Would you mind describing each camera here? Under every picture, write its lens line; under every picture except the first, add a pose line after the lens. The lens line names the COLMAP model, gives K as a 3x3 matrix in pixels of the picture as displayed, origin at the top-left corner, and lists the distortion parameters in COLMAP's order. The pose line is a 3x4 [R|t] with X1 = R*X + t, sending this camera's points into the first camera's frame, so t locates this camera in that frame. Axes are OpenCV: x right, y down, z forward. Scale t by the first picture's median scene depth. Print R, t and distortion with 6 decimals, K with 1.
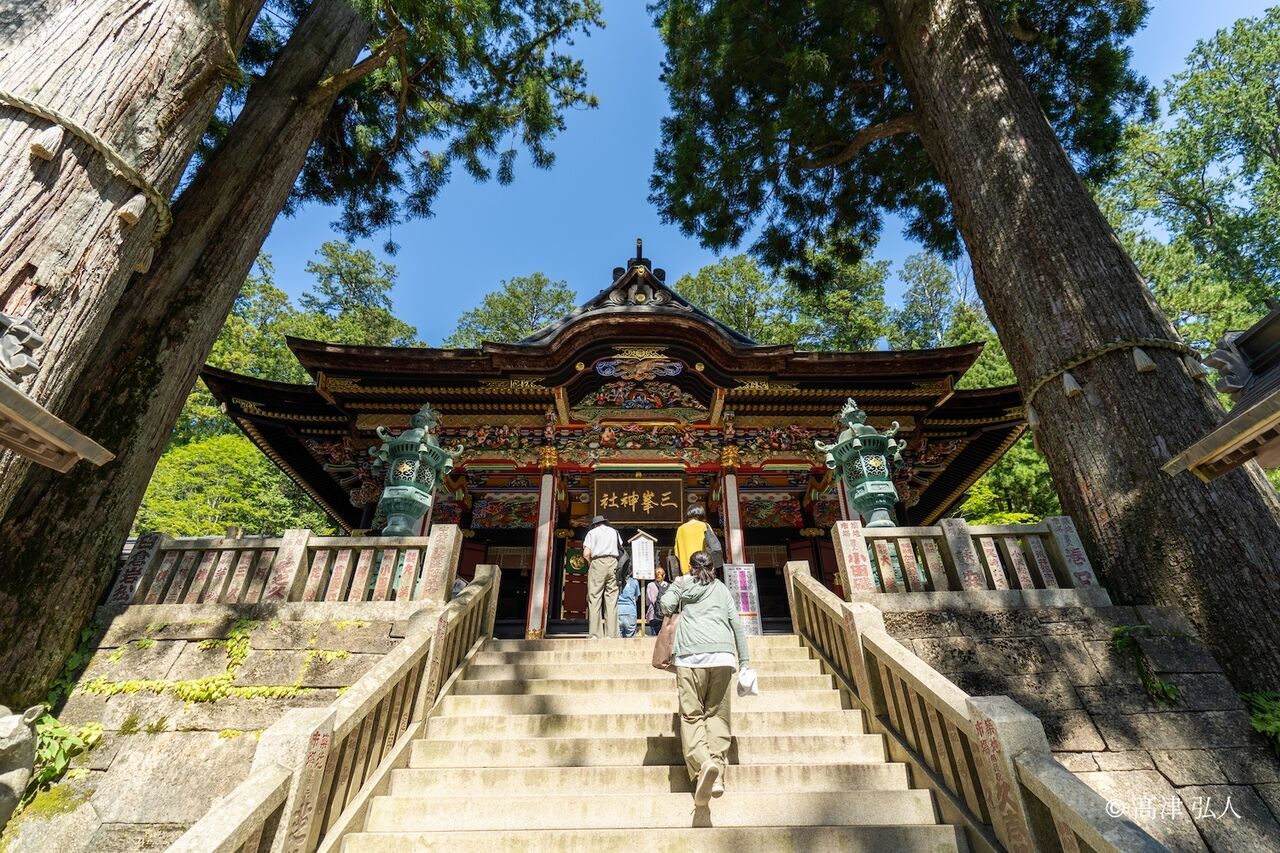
lens RADIAL K [[612.7, 0, 640.0], [0, 612.7, 426.5], [0, 0, 1]] dist [0.004530, -0.001192]
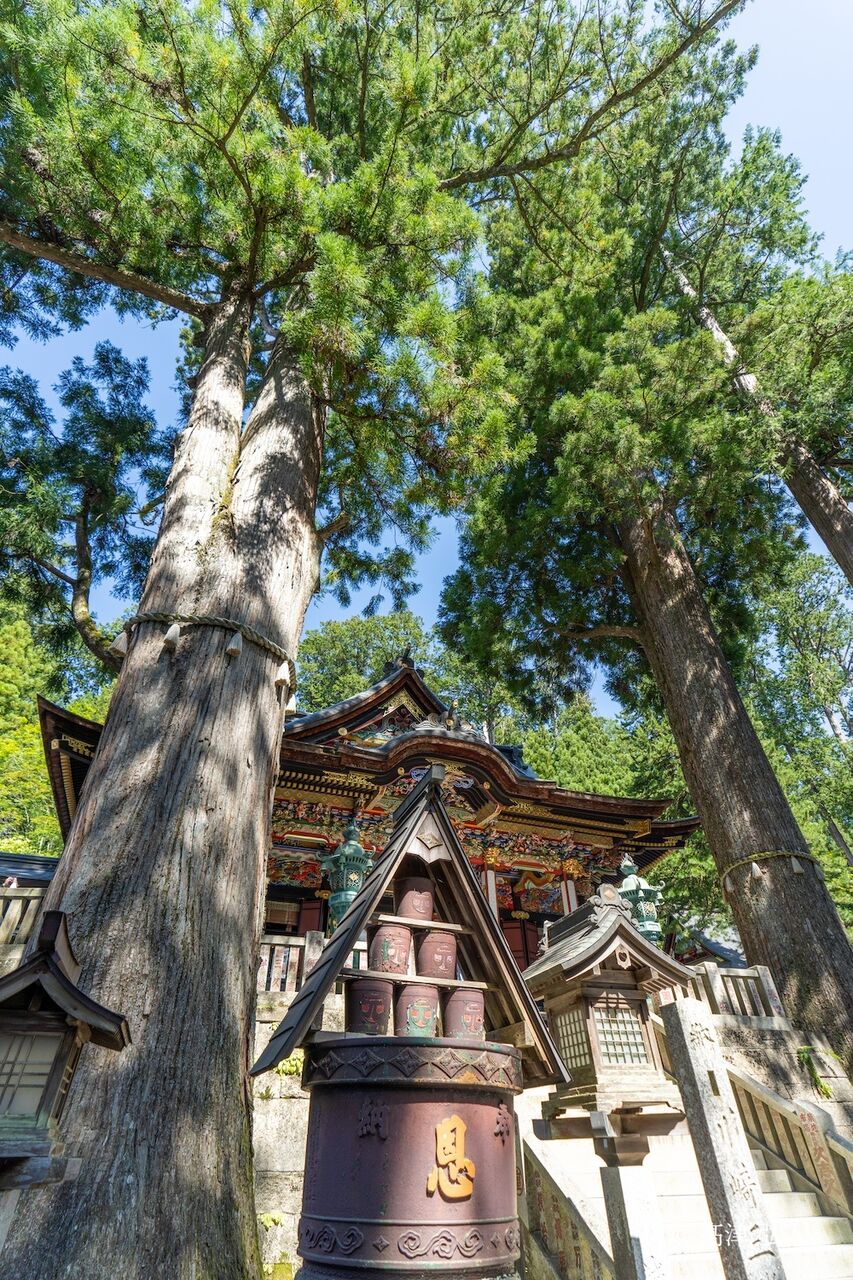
lens RADIAL K [[612.7, 0, 399.4], [0, 612.7, 638.0], [0, 0, 1]] dist [0.004530, -0.001192]
pose [[0.946496, 0.209995, 0.245046, -0.446162], [-0.170443, 0.970067, -0.172971, -0.137809], [-0.274034, 0.121950, 0.953957, -0.227602]]
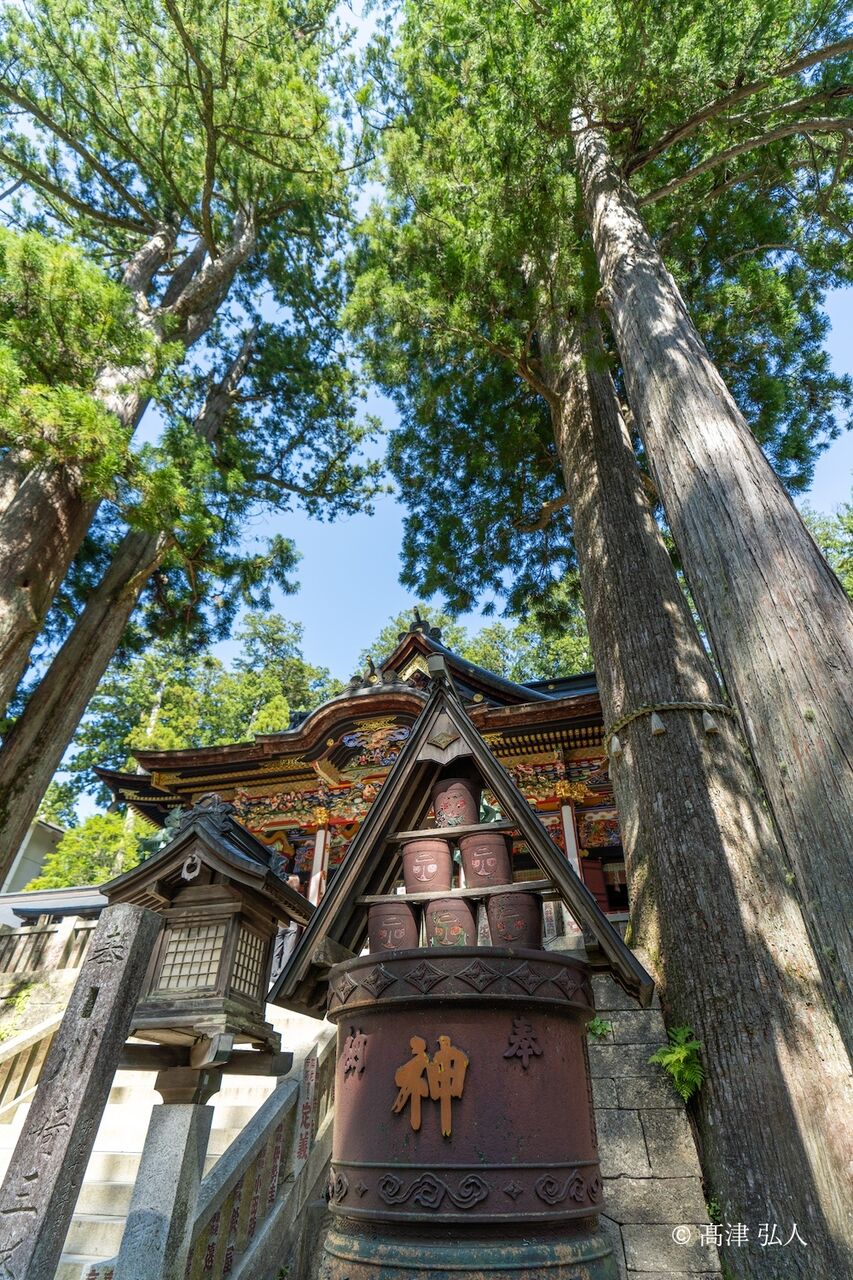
lens RADIAL K [[597.5, 0, 426.5], [0, 597.5, 640.0], [0, 0, 1]] dist [-0.003564, -0.000387]
pose [[0.955499, -0.167092, -0.243107, 0.408779], [0.133413, 0.979786, -0.149065, -0.090006], [0.263101, 0.109998, 0.958477, -0.148860]]
